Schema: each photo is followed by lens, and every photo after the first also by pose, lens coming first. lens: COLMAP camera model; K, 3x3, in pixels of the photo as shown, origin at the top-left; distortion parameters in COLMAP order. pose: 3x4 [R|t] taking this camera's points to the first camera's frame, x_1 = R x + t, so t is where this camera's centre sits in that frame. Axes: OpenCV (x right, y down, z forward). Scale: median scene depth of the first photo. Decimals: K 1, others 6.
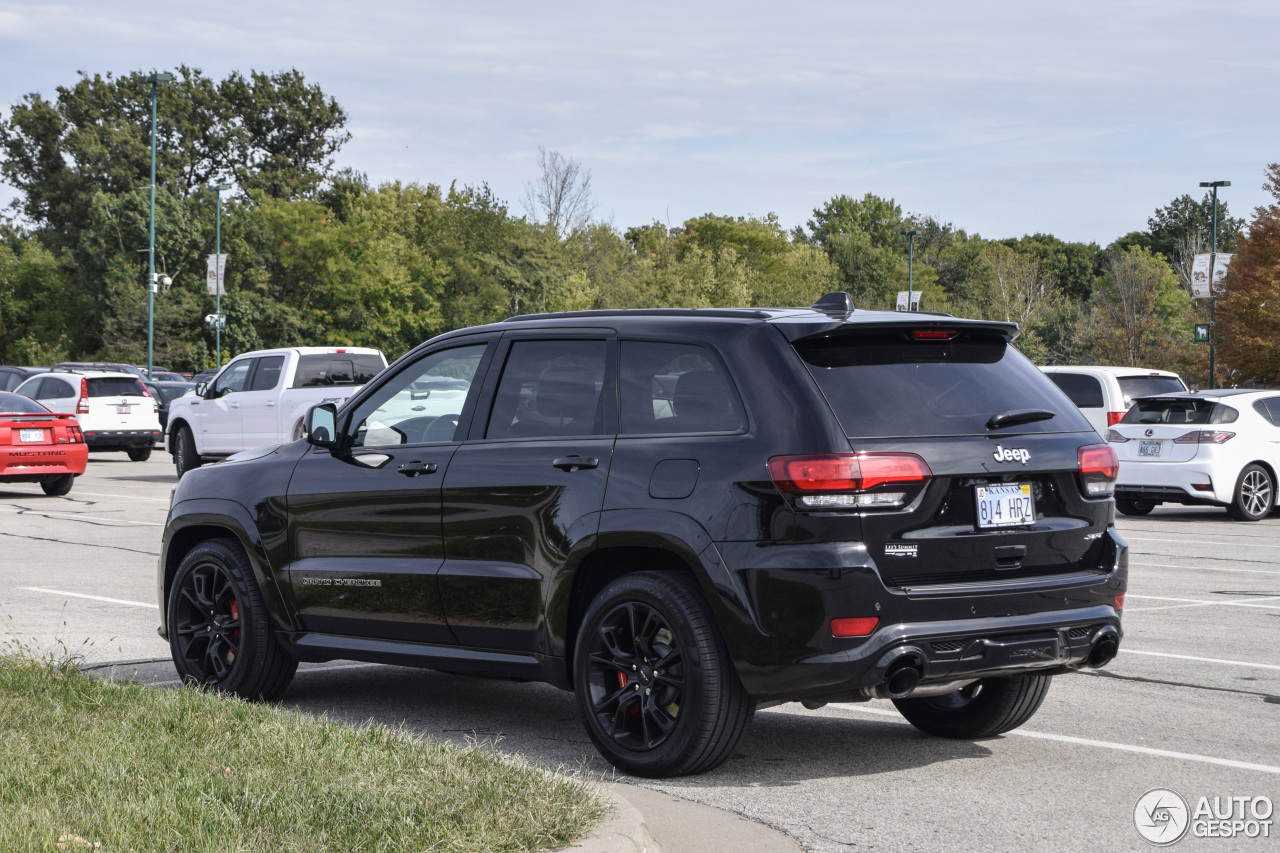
lens RADIAL K [[2698.0, 0, 640.0], [0, 2698.0, 426.5], [0, 0, 1]] dist [0.442325, -0.008733]
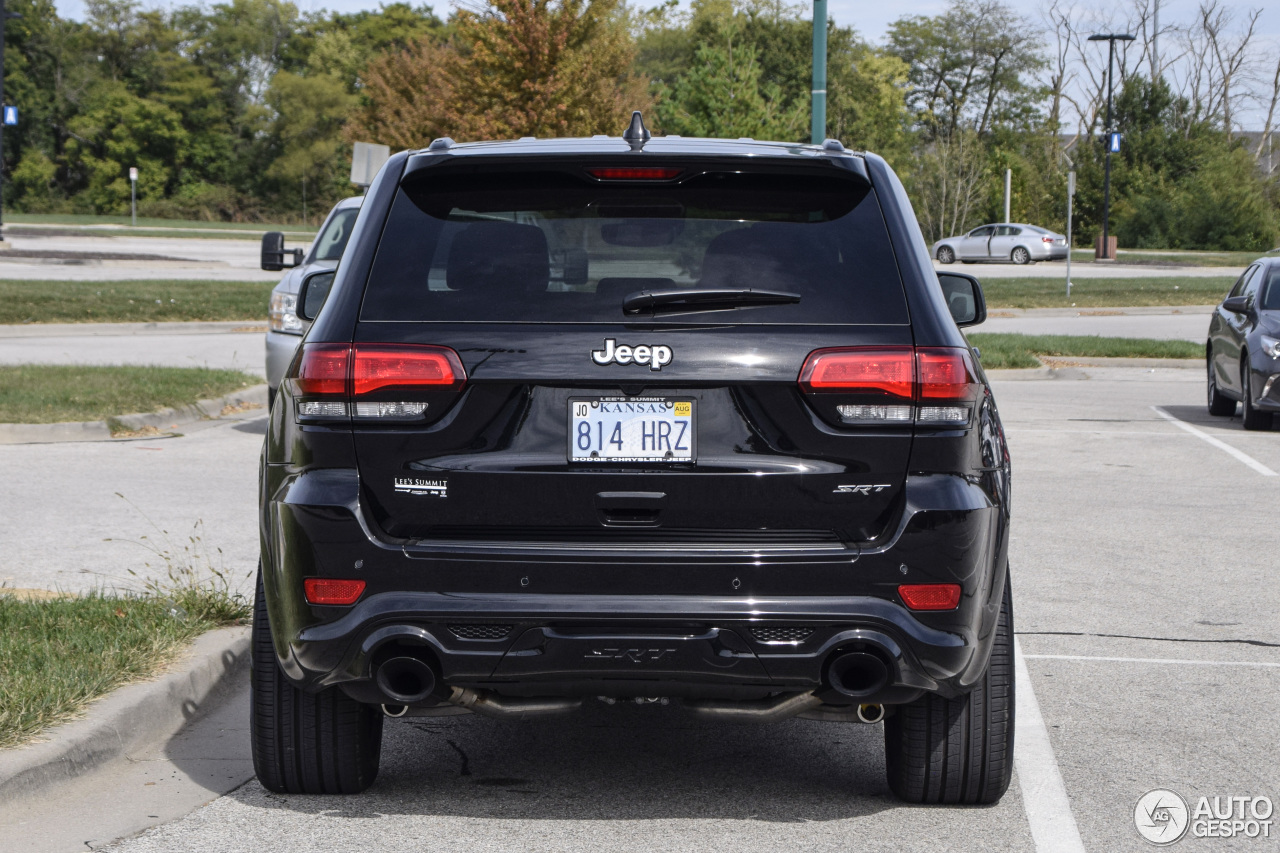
lens RADIAL K [[2698.0, 0, 640.0], [0, 2698.0, 426.5], [0, 0, 1]] dist [0.442325, -0.008733]
pose [[0.731681, 0.057579, -0.679211, 0.585371], [-0.022780, 0.997935, 0.060060, -0.011568], [0.681267, -0.028472, 0.731481, 0.523437]]
